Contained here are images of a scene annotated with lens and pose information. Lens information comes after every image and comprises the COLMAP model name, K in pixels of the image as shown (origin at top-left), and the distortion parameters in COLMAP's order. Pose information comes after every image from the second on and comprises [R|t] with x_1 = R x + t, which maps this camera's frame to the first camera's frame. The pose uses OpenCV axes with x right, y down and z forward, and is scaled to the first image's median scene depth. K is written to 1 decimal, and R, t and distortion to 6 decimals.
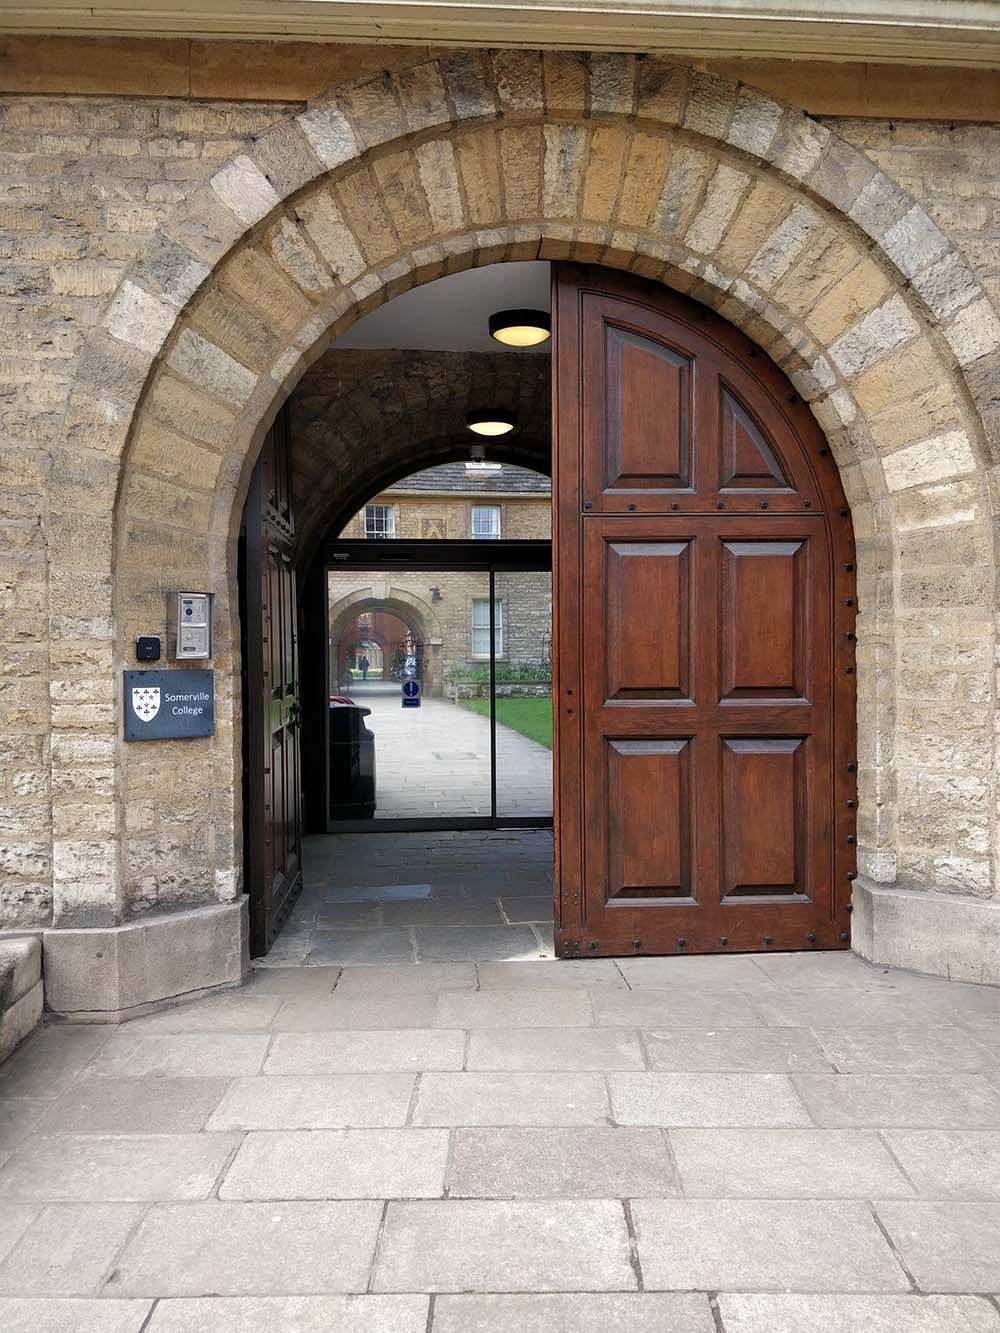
lens RADIAL K [[1076.3, 0, 499.9], [0, 1076.3, 668.4], [0, 0, 1]] dist [-0.007387, -0.010209]
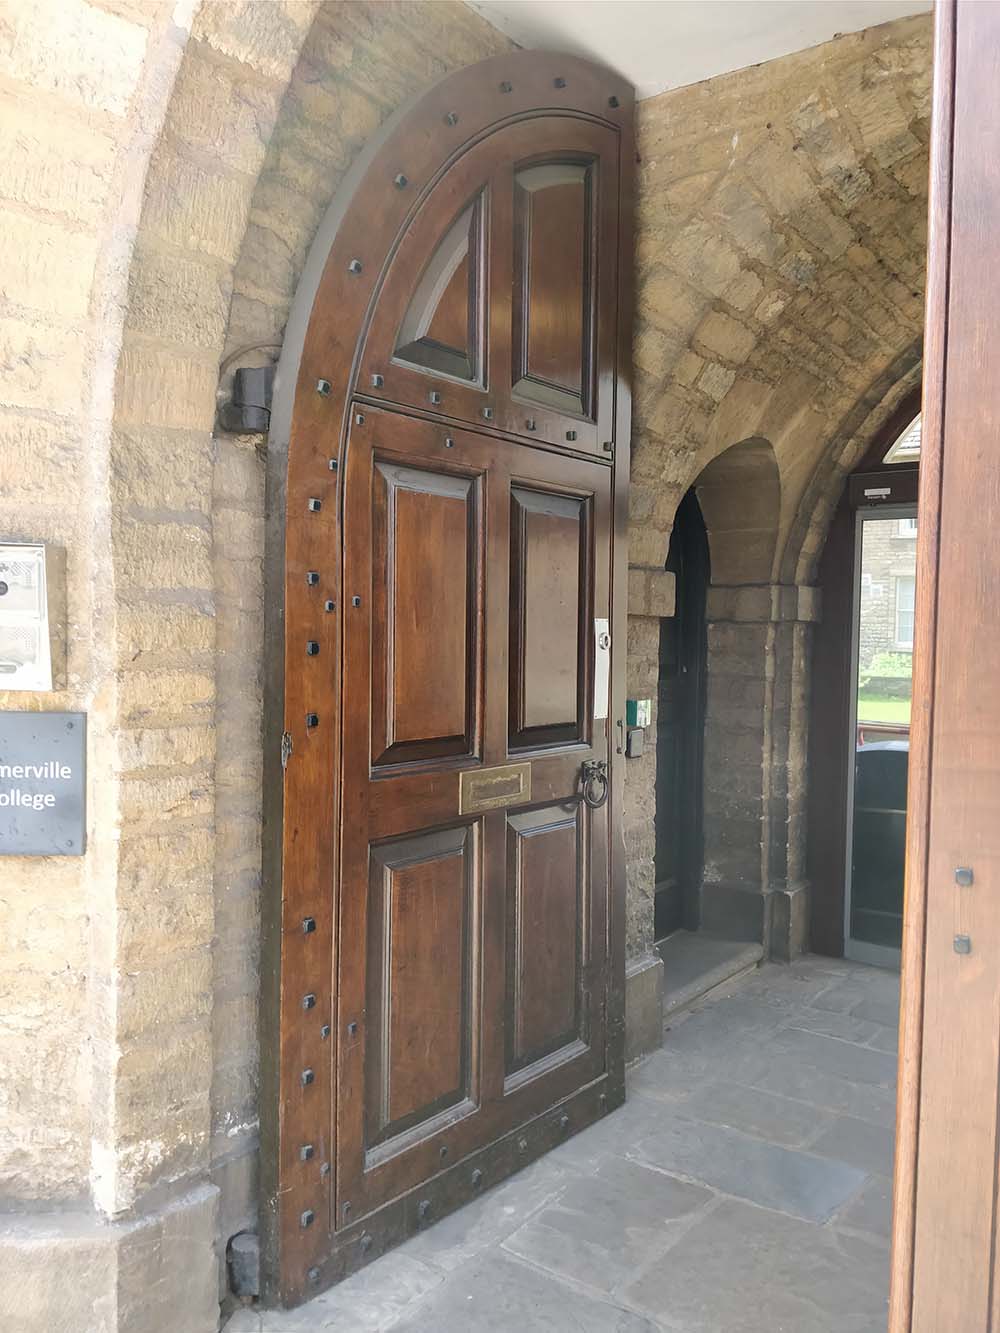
lens RADIAL K [[1076.3, 0, 498.5], [0, 1076.3, 662.3], [0, 0, 1]] dist [-0.007387, -0.010209]
pose [[0.738427, 0.041544, -0.673053, 0.170596], [-0.033007, 0.999131, 0.025458, -0.037750], [0.673525, 0.003417, 0.739156, 0.775253]]
